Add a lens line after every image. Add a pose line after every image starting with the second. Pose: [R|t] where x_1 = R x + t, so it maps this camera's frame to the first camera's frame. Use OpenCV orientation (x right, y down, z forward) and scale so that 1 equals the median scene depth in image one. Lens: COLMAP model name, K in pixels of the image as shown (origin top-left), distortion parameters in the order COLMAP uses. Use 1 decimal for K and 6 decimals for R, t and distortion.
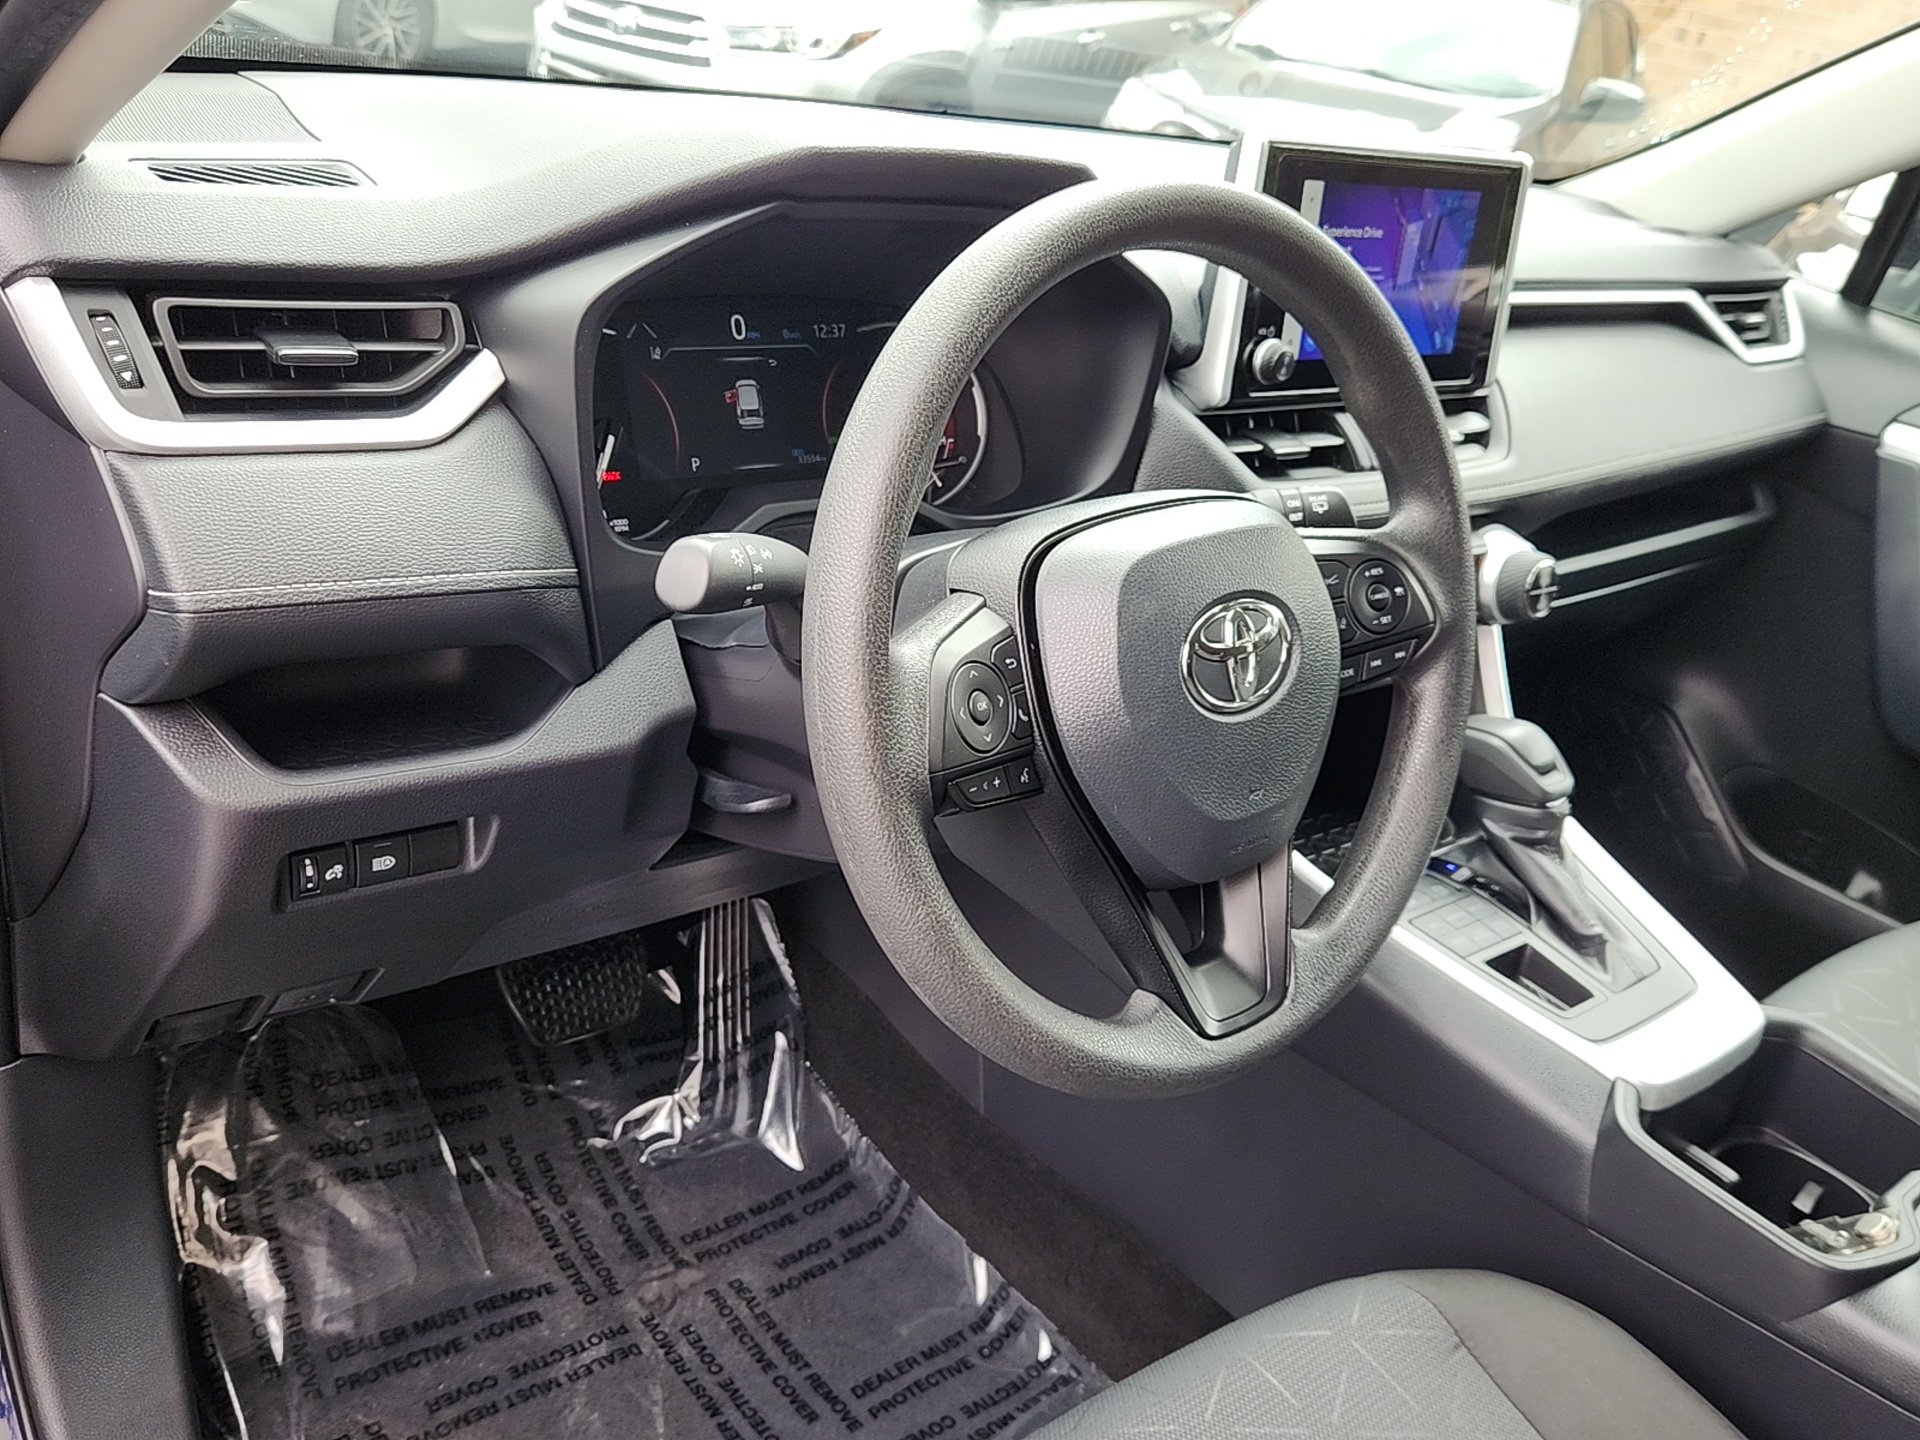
lens RADIAL K [[1966.8, 0, 1057.5], [0, 1966.8, 735.3], [0, 0, 1]] dist [0.101386, -0.108946]
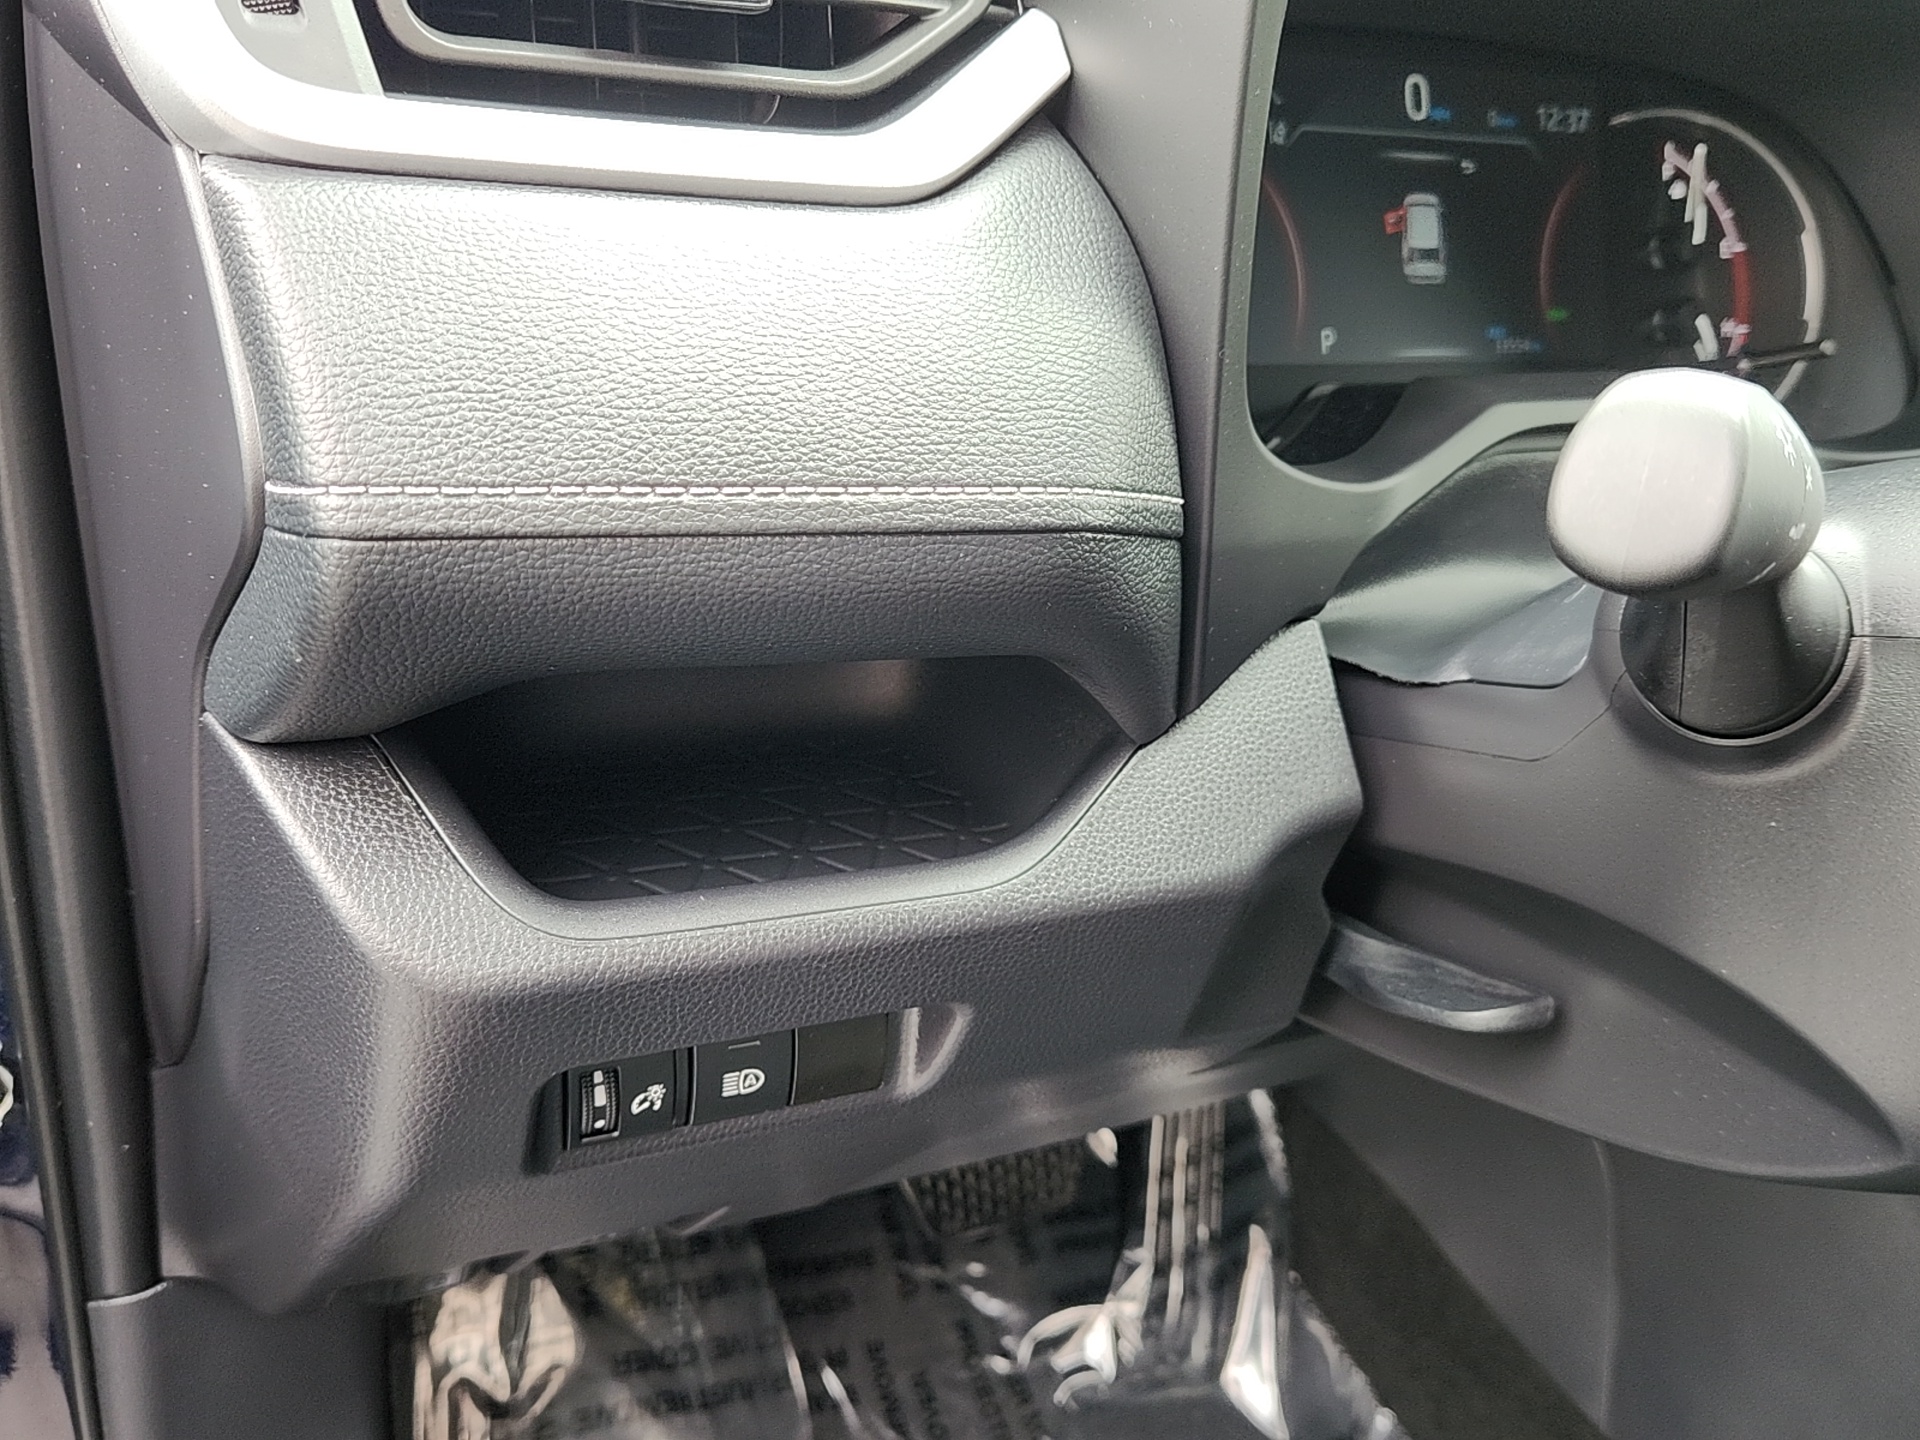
lens RADIAL K [[1874.6, 0, 960.0], [0, 1874.6, 720.0], [0, 0, 1]] dist [0.076680, -0.152358]
pose [[0.975745, 0.064590, -0.209166, -0.160138], [-0.067669, 0.997679, -0.007591, -0.021113], [0.208190, 0.021561, 0.977851, 0.454384]]
